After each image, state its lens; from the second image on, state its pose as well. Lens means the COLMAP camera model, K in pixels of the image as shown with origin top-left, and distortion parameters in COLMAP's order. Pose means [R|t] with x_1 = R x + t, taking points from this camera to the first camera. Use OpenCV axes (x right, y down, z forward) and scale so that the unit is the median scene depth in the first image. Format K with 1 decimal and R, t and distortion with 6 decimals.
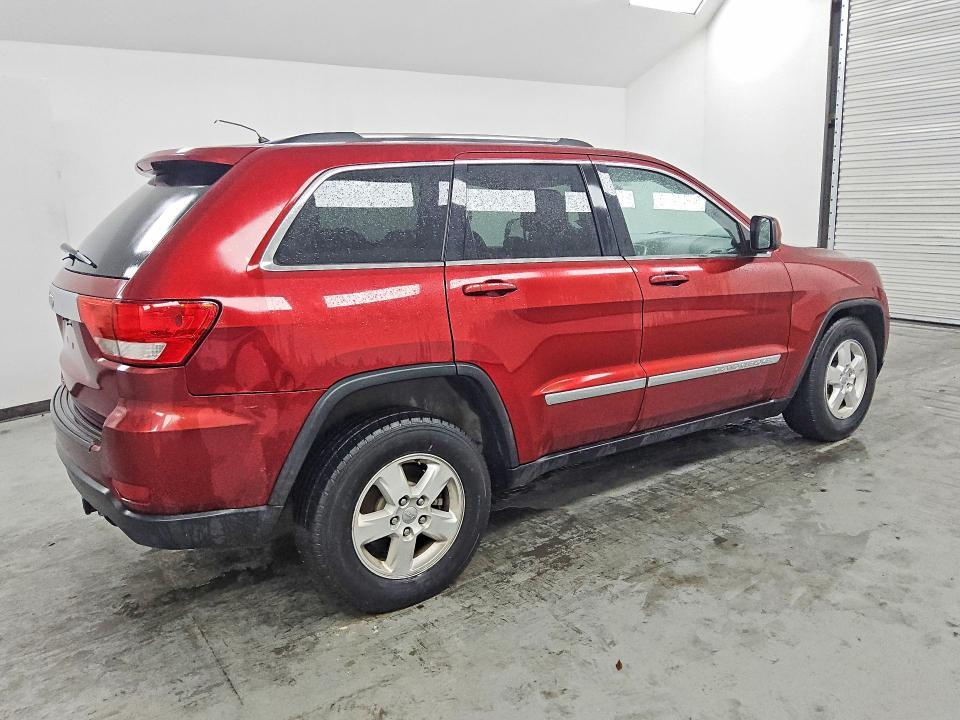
lens RADIAL K [[731.2, 0, 480.0], [0, 731.2, 360.0], [0, 0, 1]] dist [-0.040232, 0.000064]
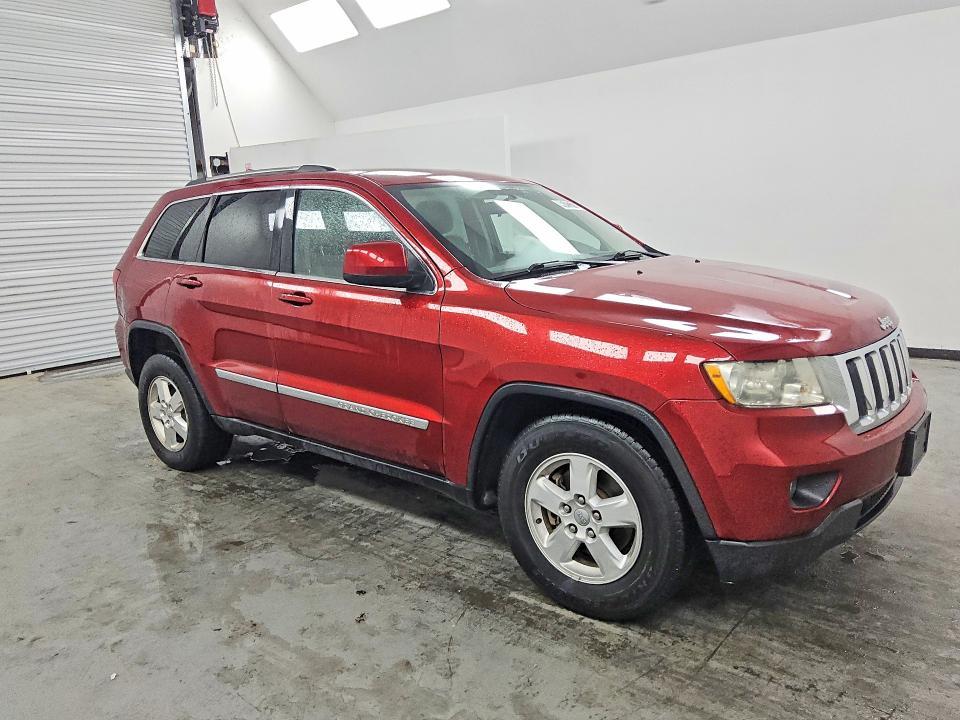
lens RADIAL K [[744.2, 0, 491.0], [0, 744.2, 361.2], [0, 0, 1]] dist [0.026155, -0.002257]
pose [[0.269650, 0.201860, -0.941563, 1.240958], [-0.166850, 0.972787, 0.160770, -0.221783], [0.948393, 0.113748, 0.295992, 0.872445]]
